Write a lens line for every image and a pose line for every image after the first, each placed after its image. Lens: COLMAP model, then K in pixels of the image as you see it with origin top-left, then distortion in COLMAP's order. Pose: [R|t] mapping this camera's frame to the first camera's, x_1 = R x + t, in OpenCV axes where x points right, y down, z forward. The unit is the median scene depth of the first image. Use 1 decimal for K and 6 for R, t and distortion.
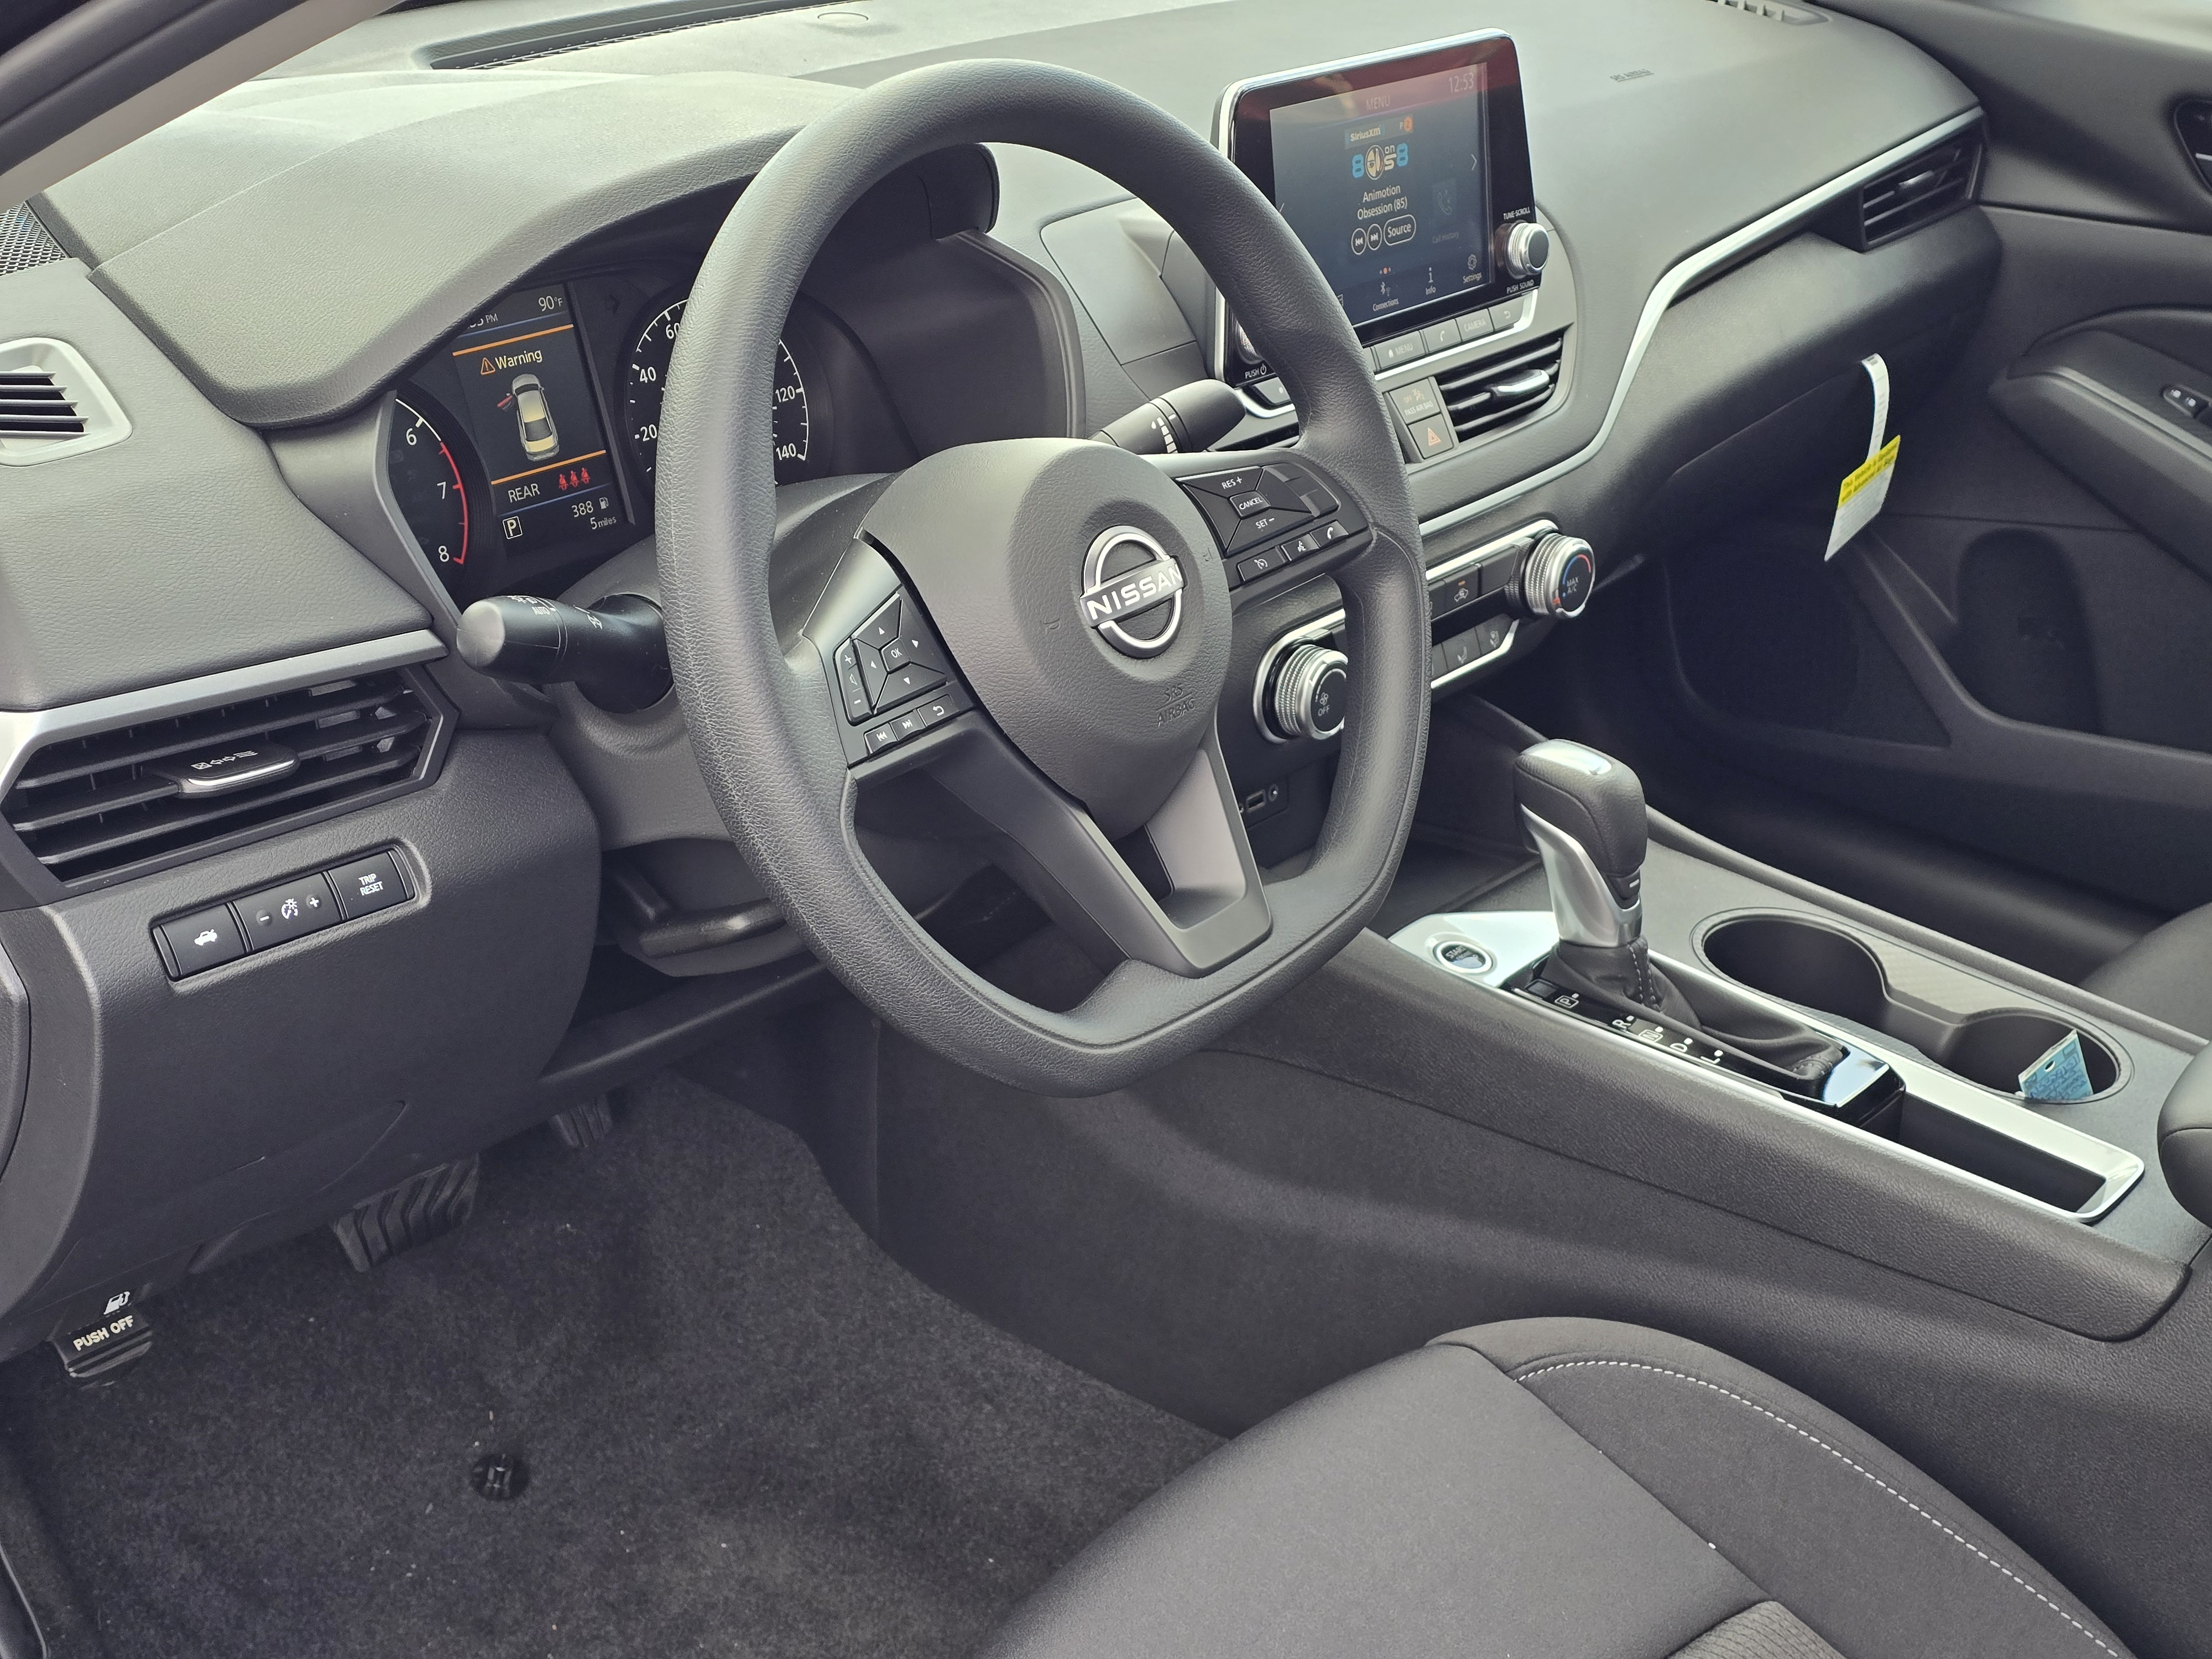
lens RADIAL K [[3051.0, 0, 1128.0], [0, 3051.0, 764.2], [0, 0, 1]] dist [0.067115, 0.000000]
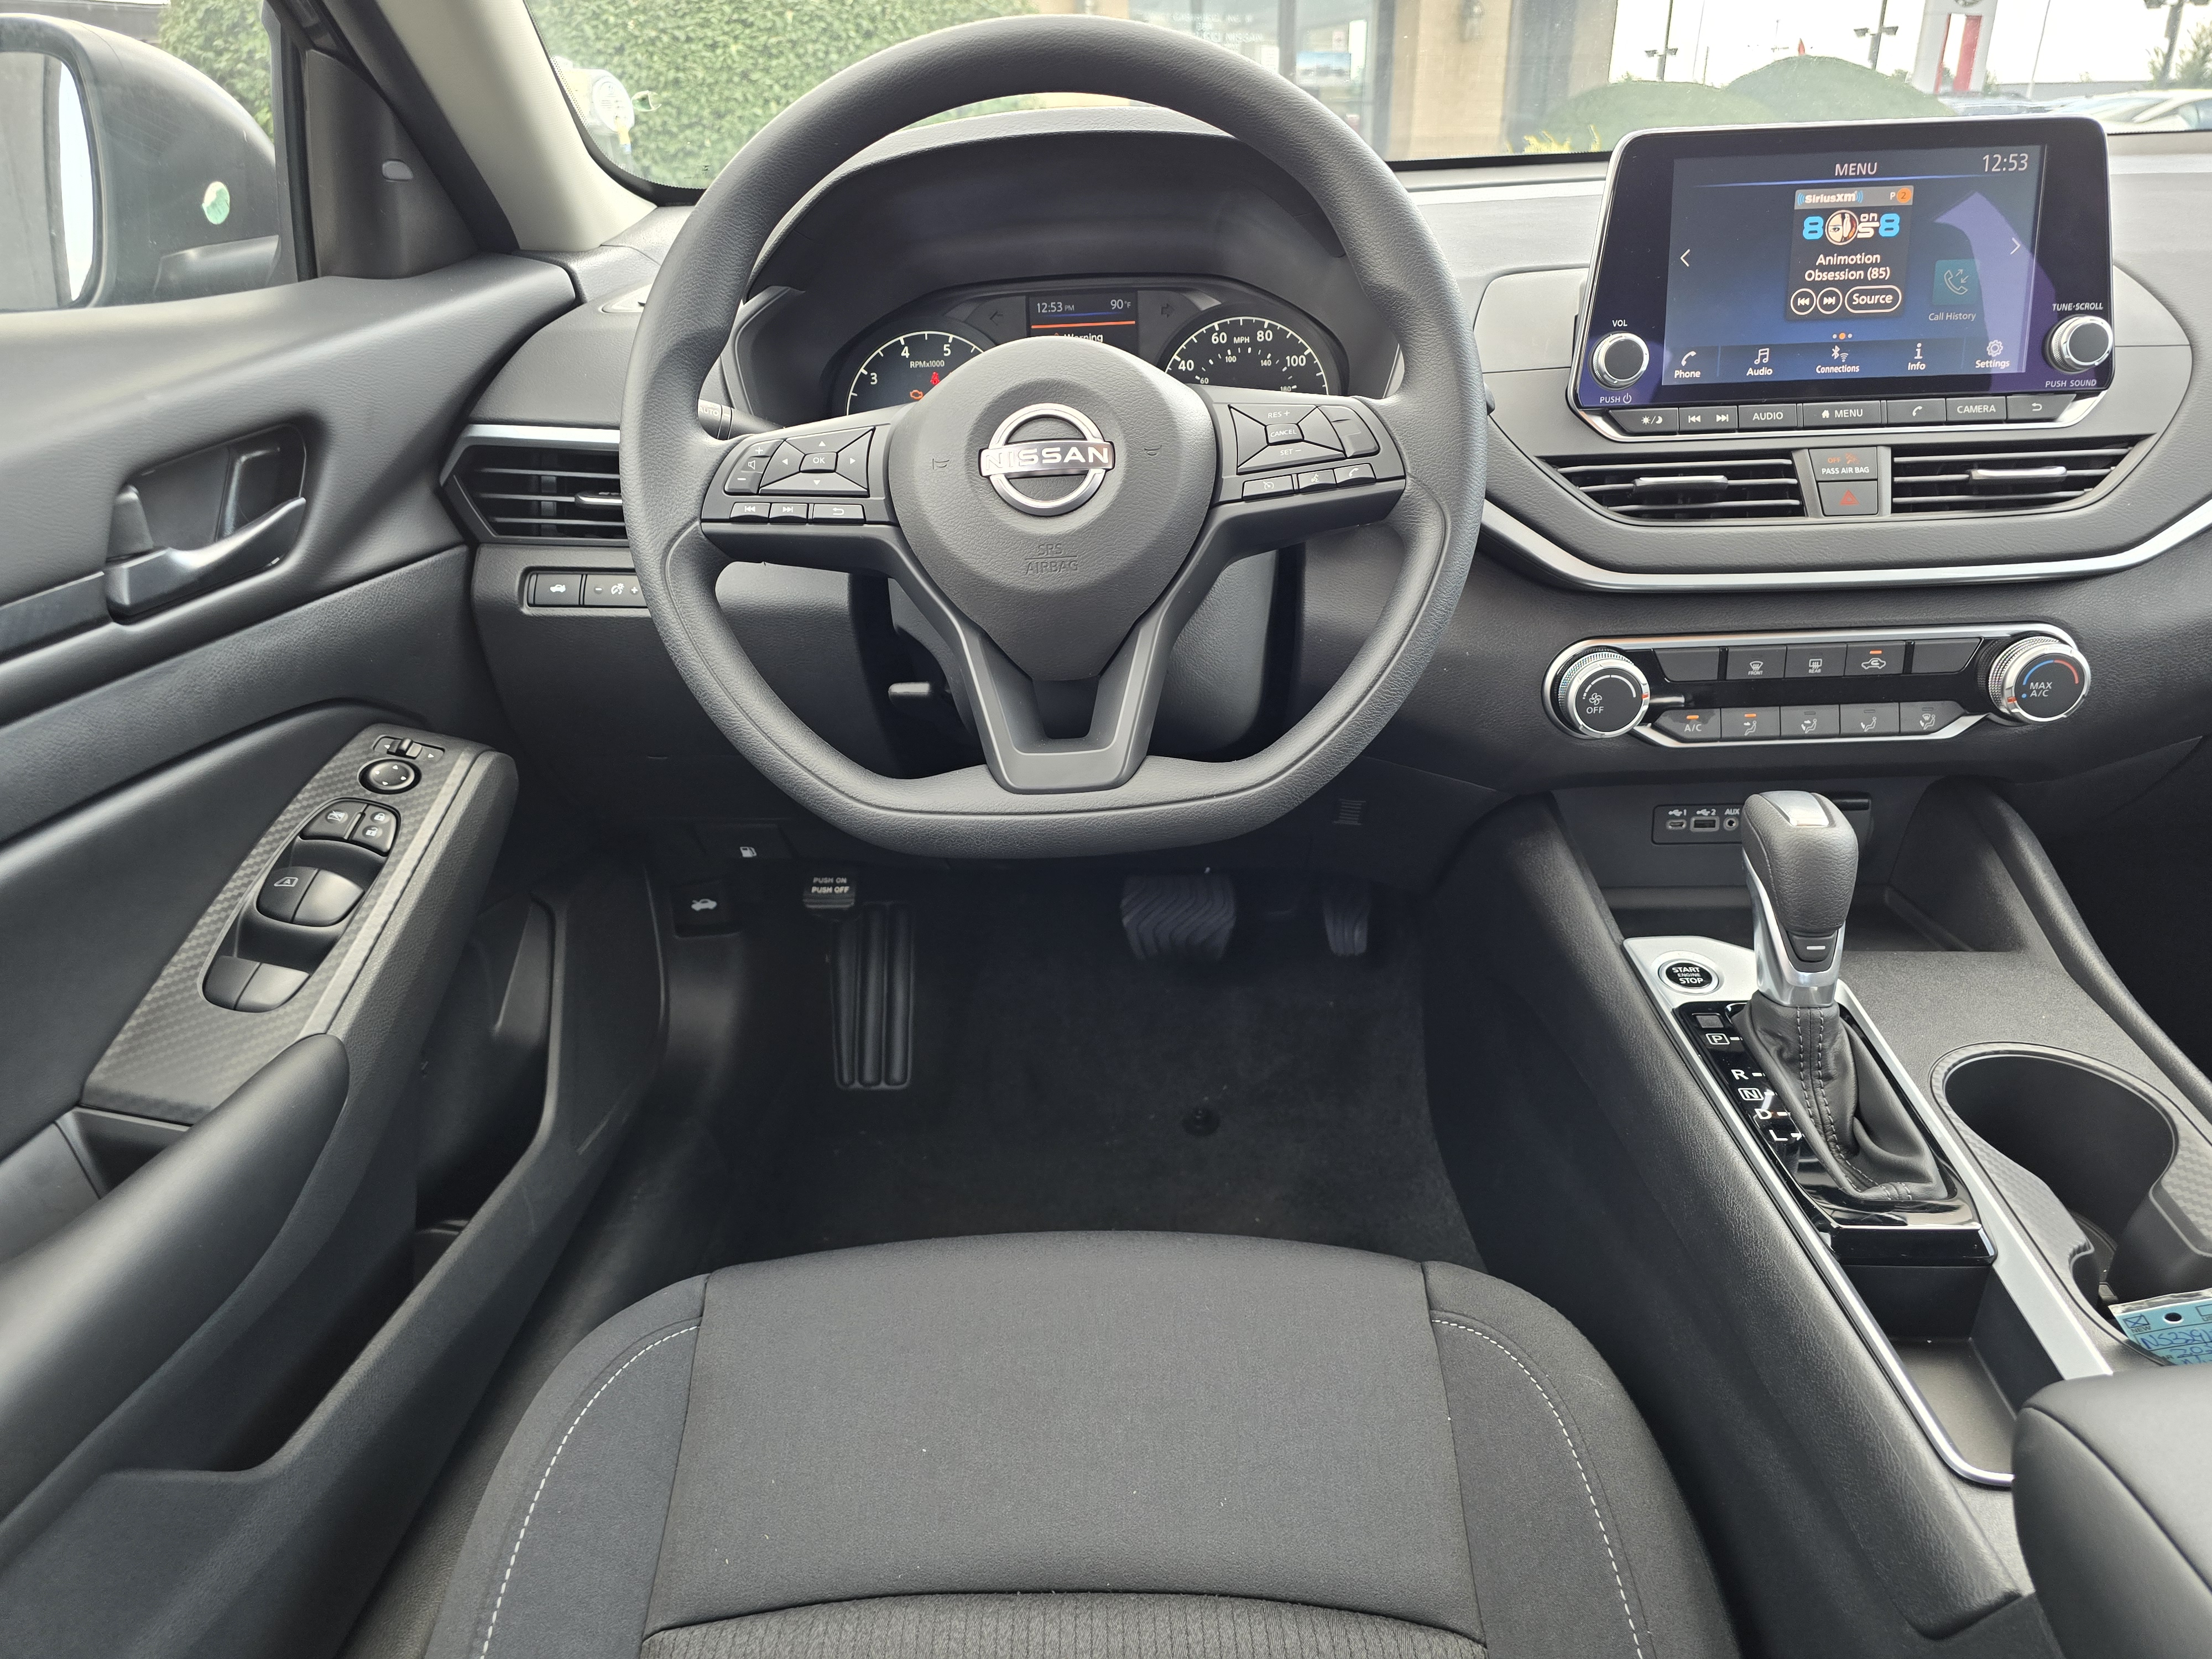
lens RADIAL K [[1521.5, 0, 1109.5], [0, 1521.5, 799.8], [0, 0, 1]] dist [0.059959, -0.061629]
pose [[0.603011, 0.243847, -0.759550, 0.365771], [-0.260473, 0.960136, 0.101452, 0.003103], [0.754010, 0.136665, 0.642488, 0.482694]]
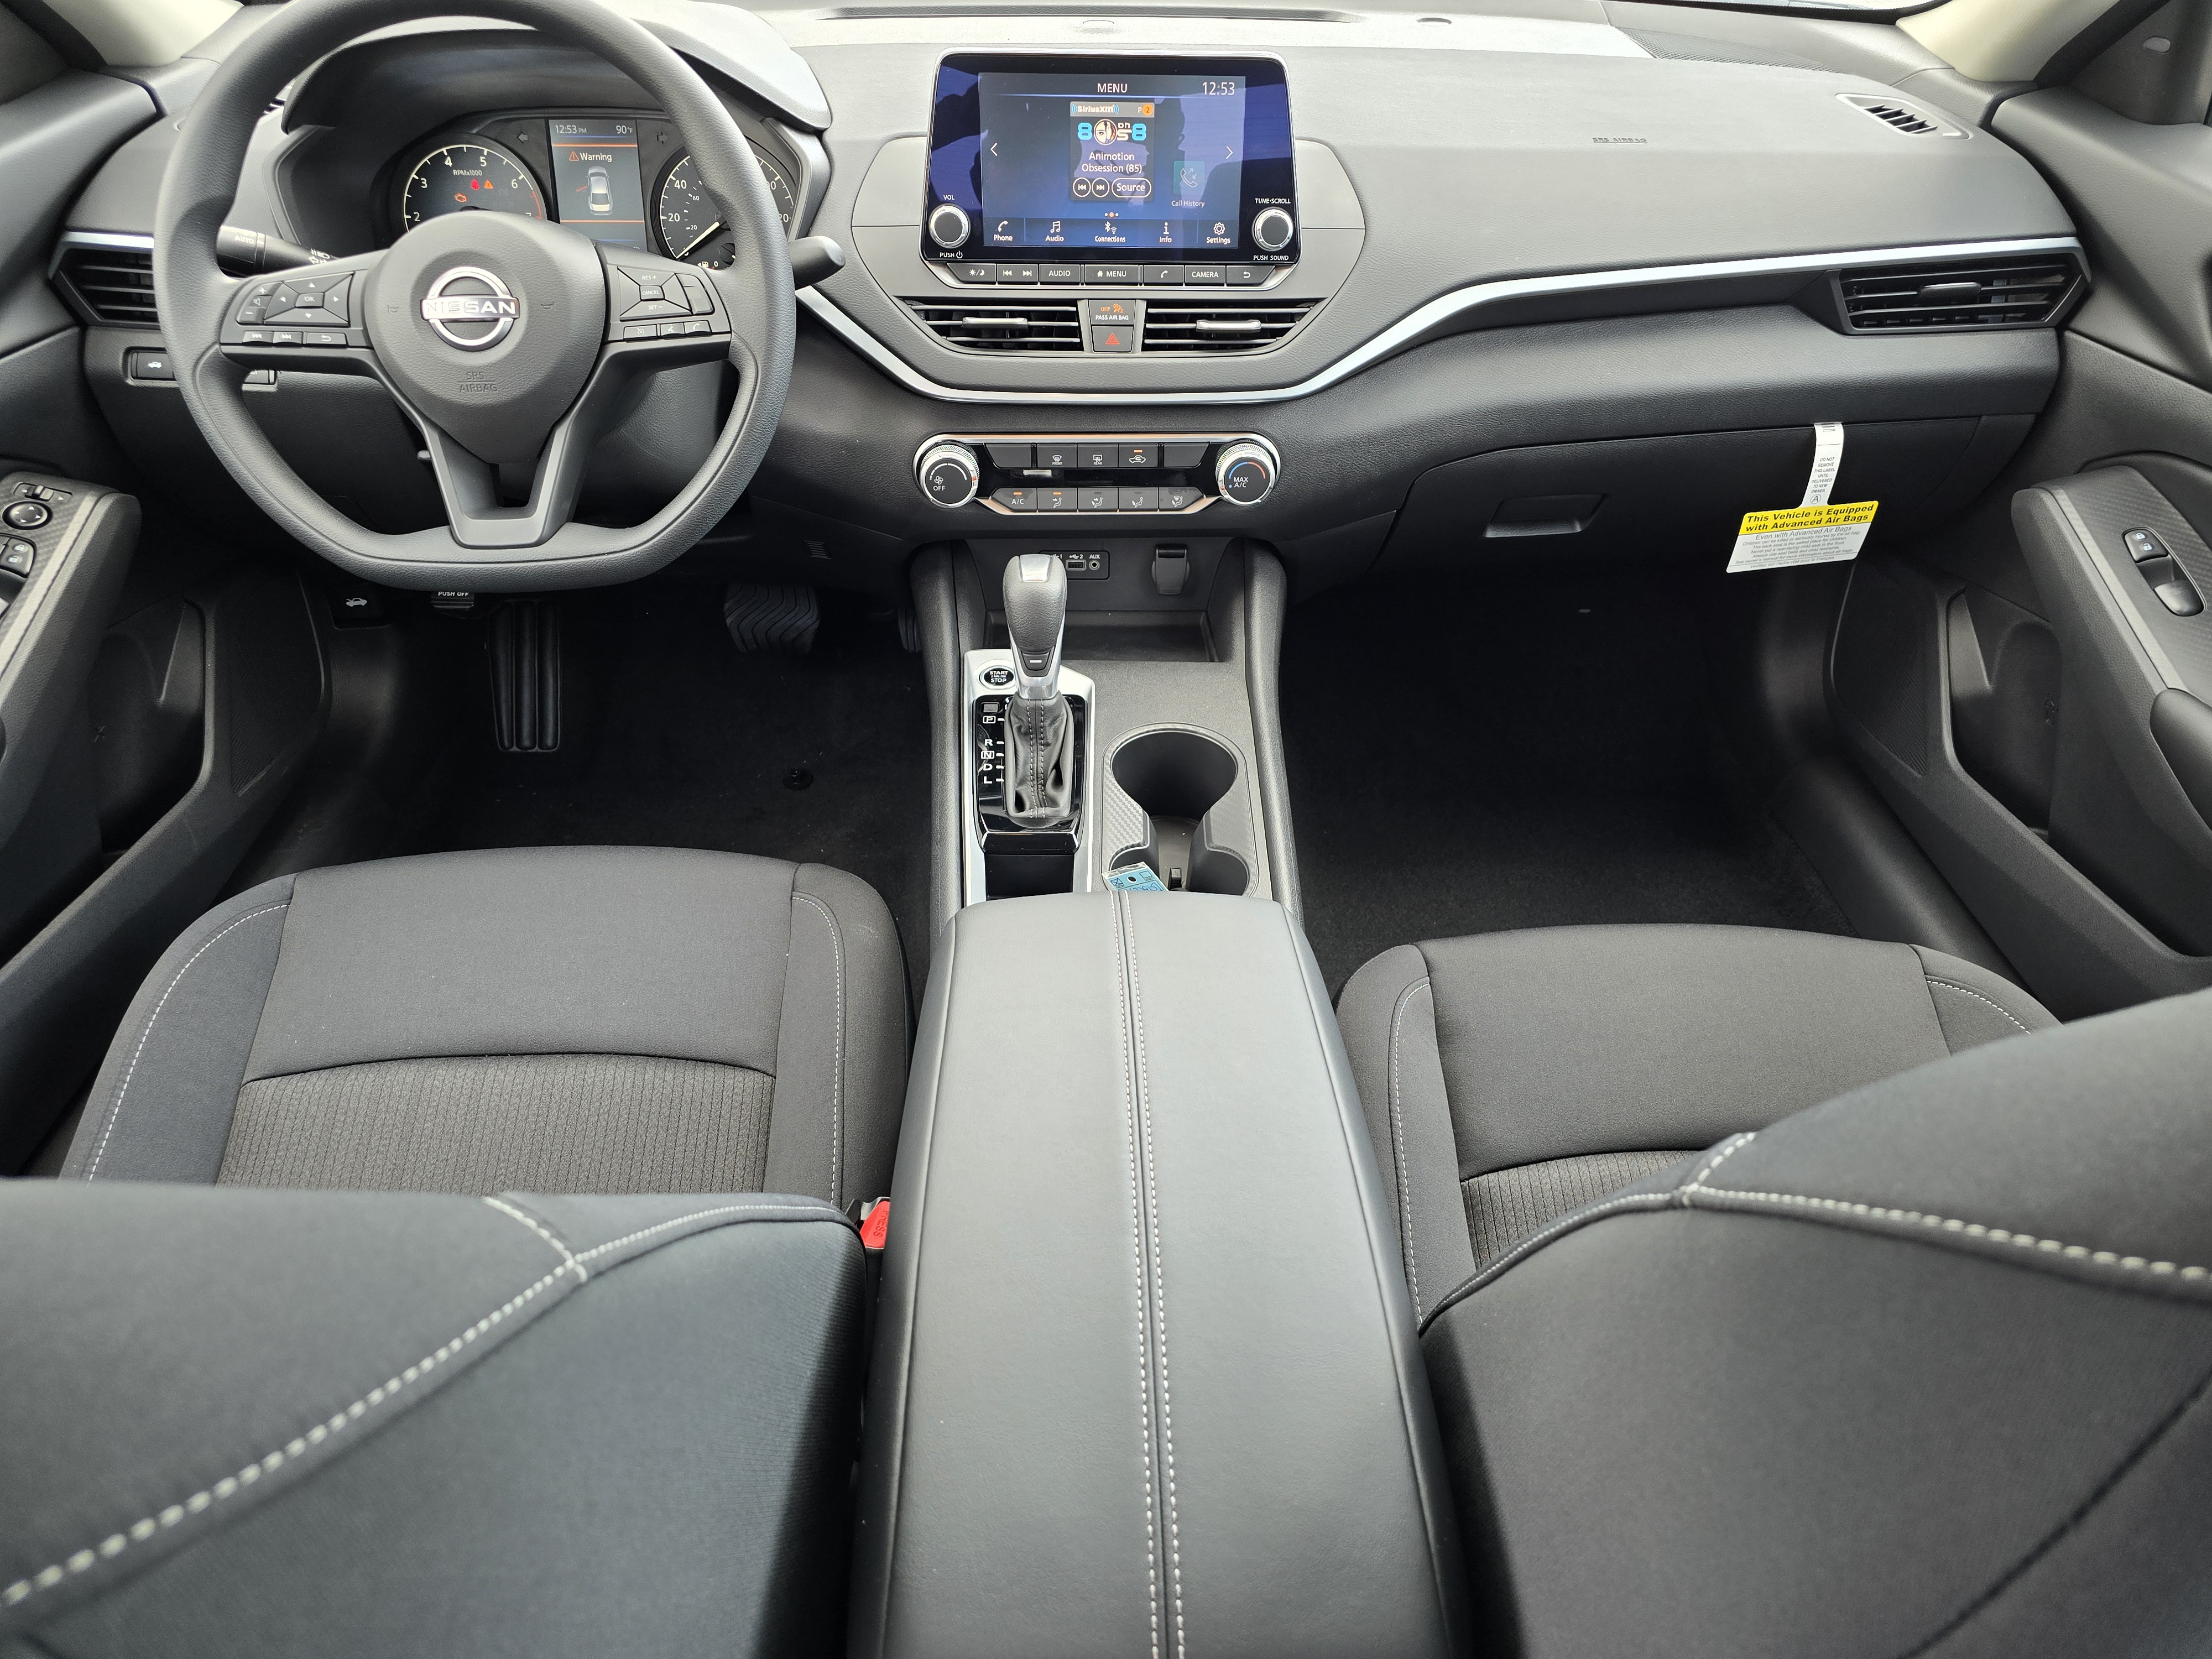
lens RADIAL K [[1521.5, 0, 1110.7], [0, 1521.5, 800.6], [0, 0, 1]] dist [0.059959, -0.061629]
pose [[0.660496, 0.401340, -0.634564, 0.642078], [-0.290089, 0.915929, 0.277349, -0.106493], [0.692527, 0.000892, 0.721392, 0.467896]]
